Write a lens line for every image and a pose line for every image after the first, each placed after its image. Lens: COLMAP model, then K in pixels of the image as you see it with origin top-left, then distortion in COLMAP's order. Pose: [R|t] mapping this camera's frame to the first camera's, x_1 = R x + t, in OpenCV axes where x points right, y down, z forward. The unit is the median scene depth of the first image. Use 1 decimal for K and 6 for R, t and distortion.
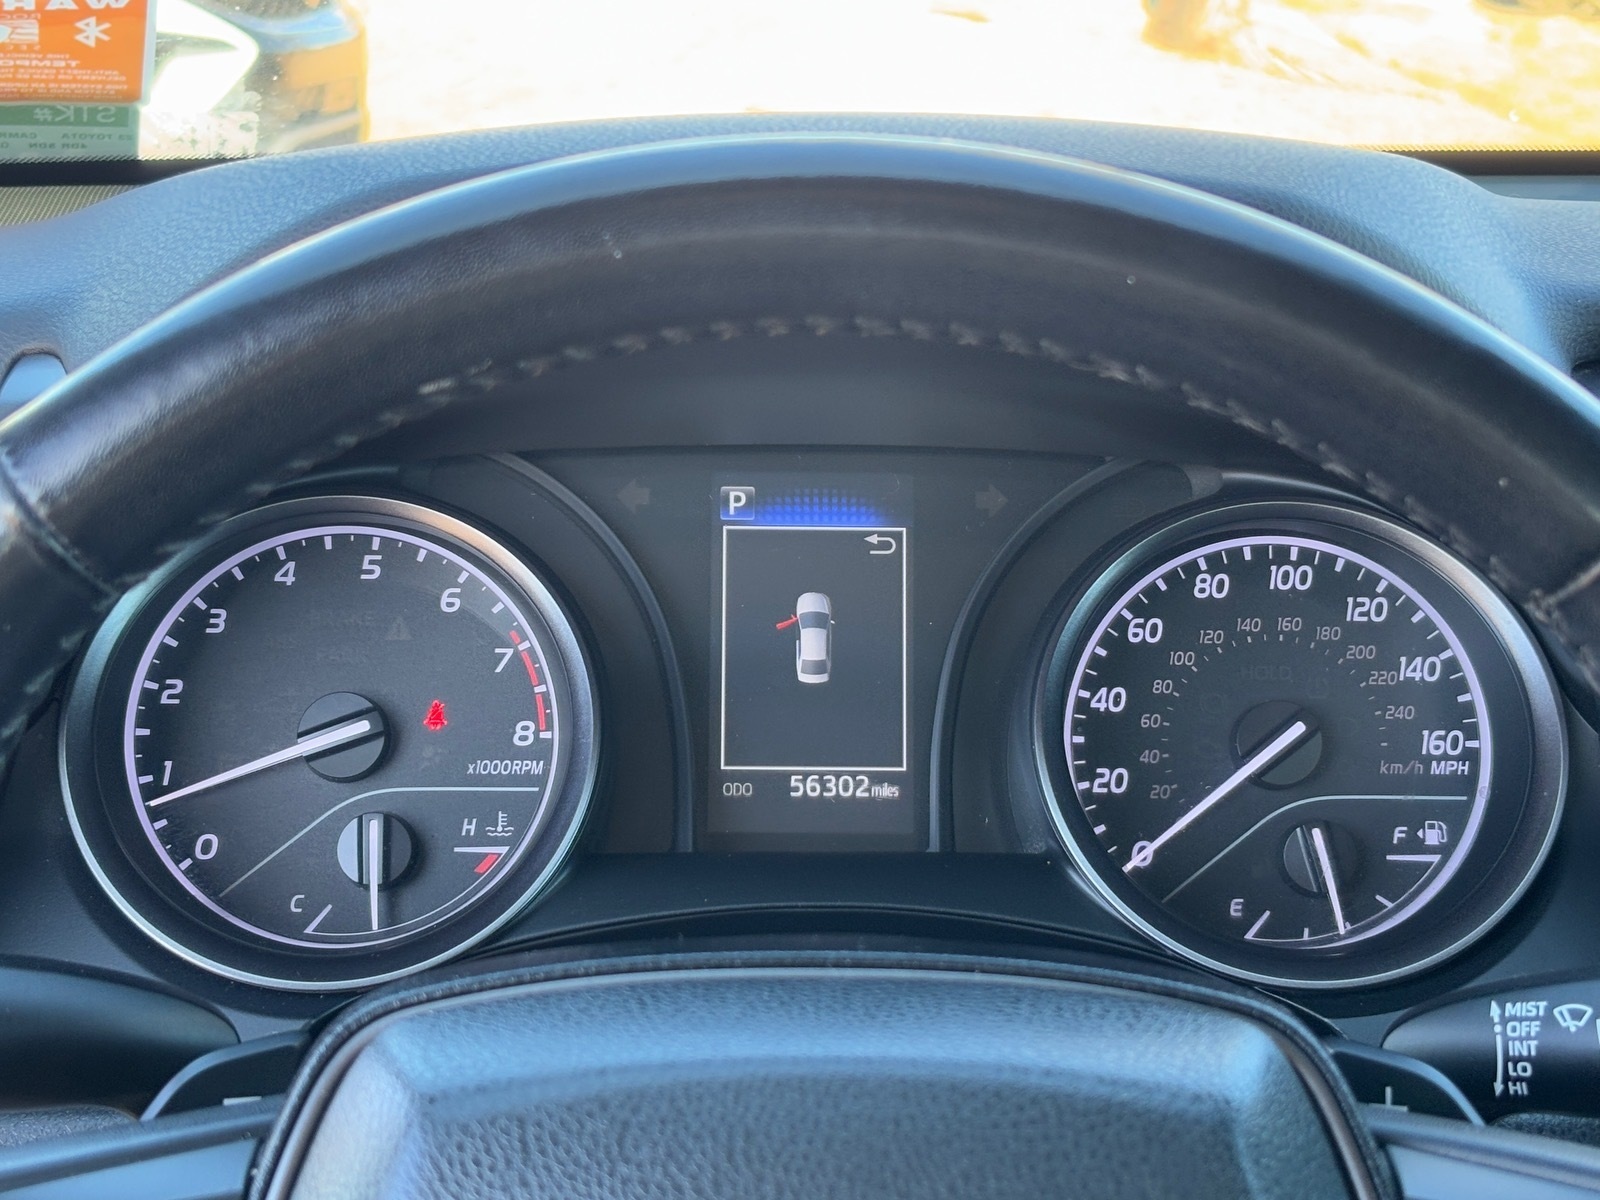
lens RADIAL K [[2853.5, 0, 823.8], [0, 2853.5, 562.4], [0, 0, 1]] dist [0.147263, 0.000000]
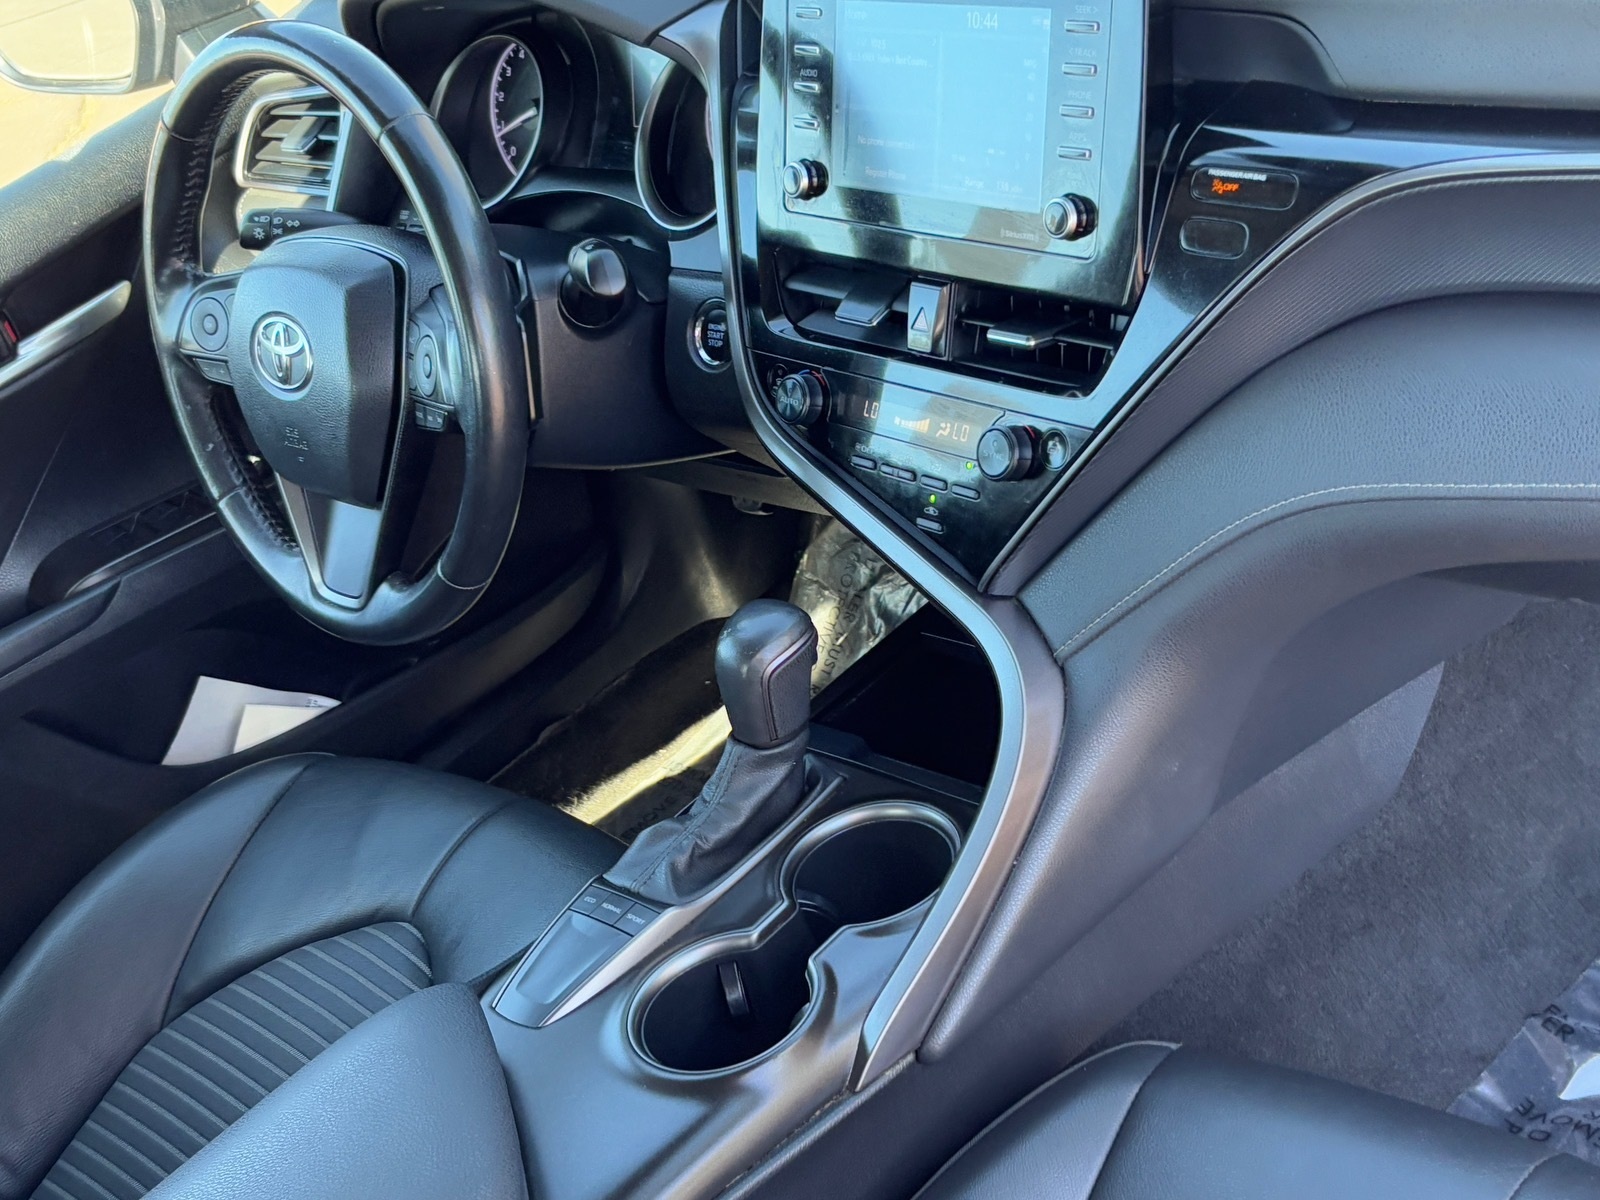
lens RADIAL K [[2110.6, 0, 785.1], [0, 2110.6, 619.3], [0, 0, 1]] dist [0.095524, 0.000000]
pose [[0.671271, 0.190717, -0.716256, 1.619295], [0.140480, 0.916081, 0.375581, -0.240135], [0.727778, -0.352736, 0.588146, -0.257465]]
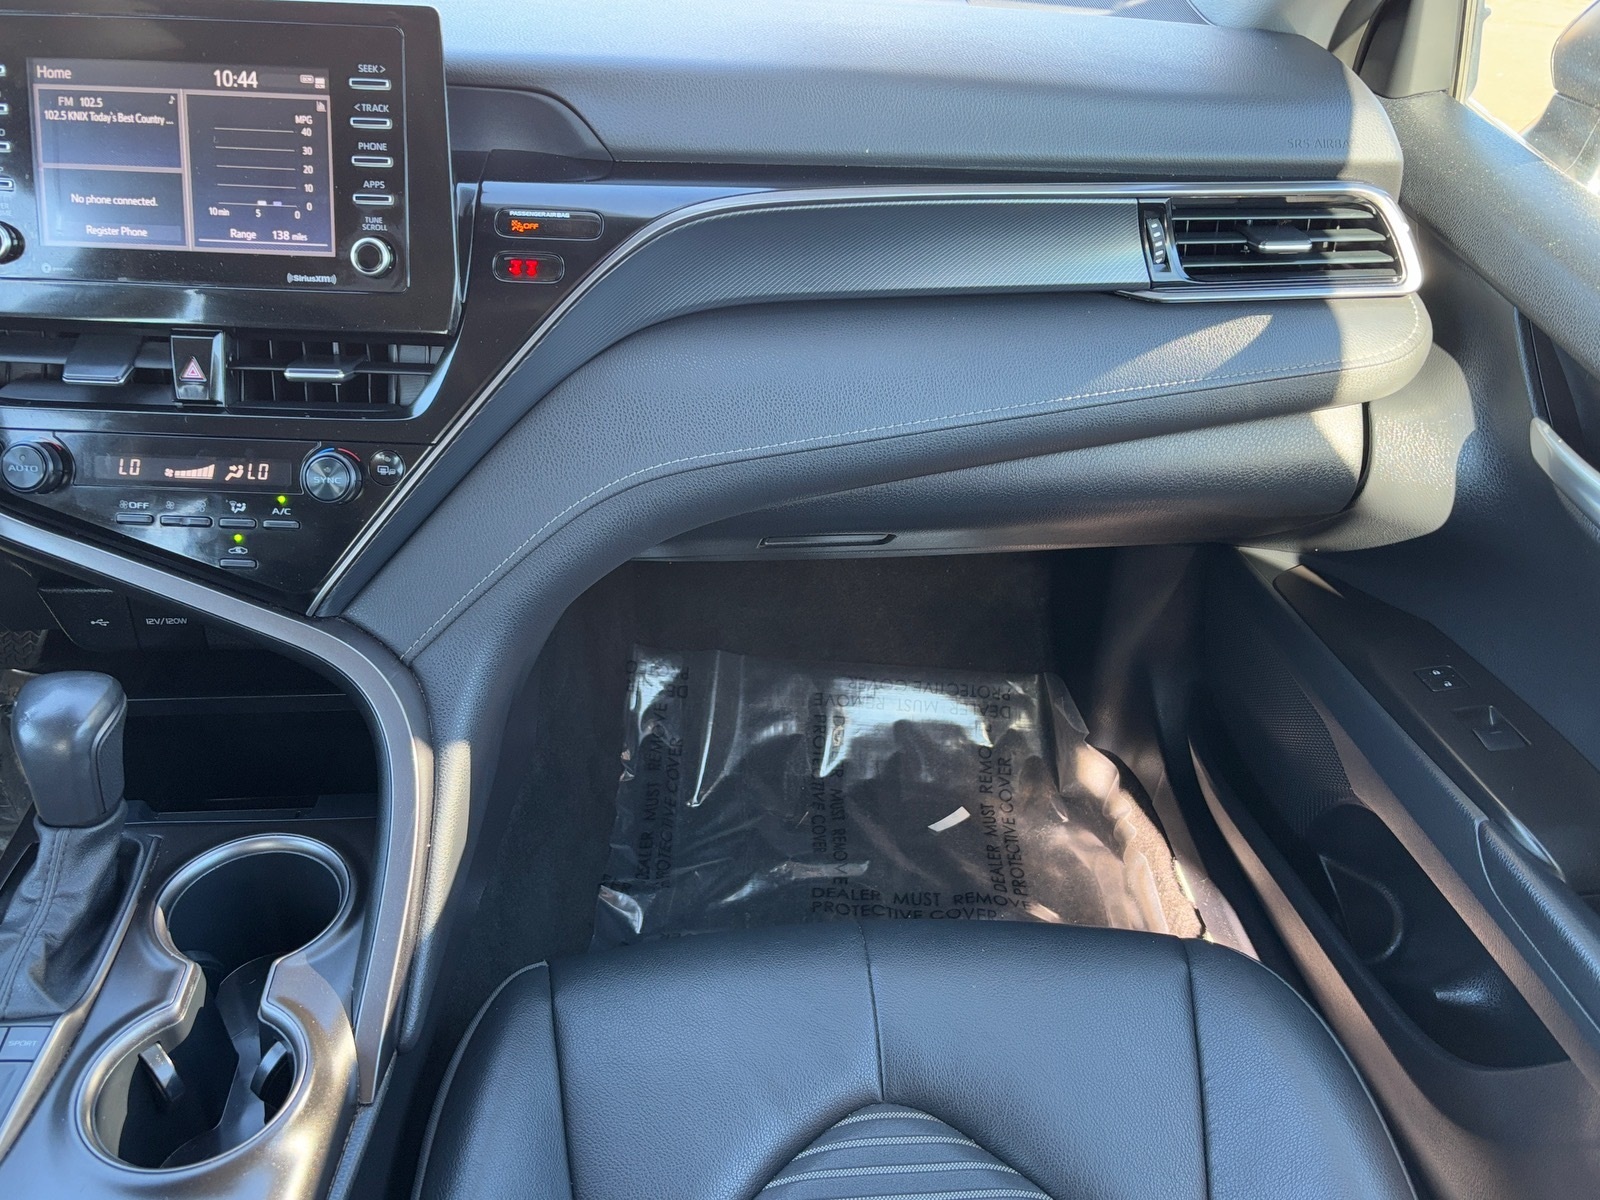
lens RADIAL K [[1354.3, 0, 787.7], [0, 1354.3, 613.5], [0, 0, 1]] dist [0.023283, -0.020328]
pose [[0.999169, -0.017137, 0.036969, 0.945757], [0.001895, 0.925823, 0.377953, -0.063110], [-0.040704, -0.377569, 0.925086, -0.237833]]
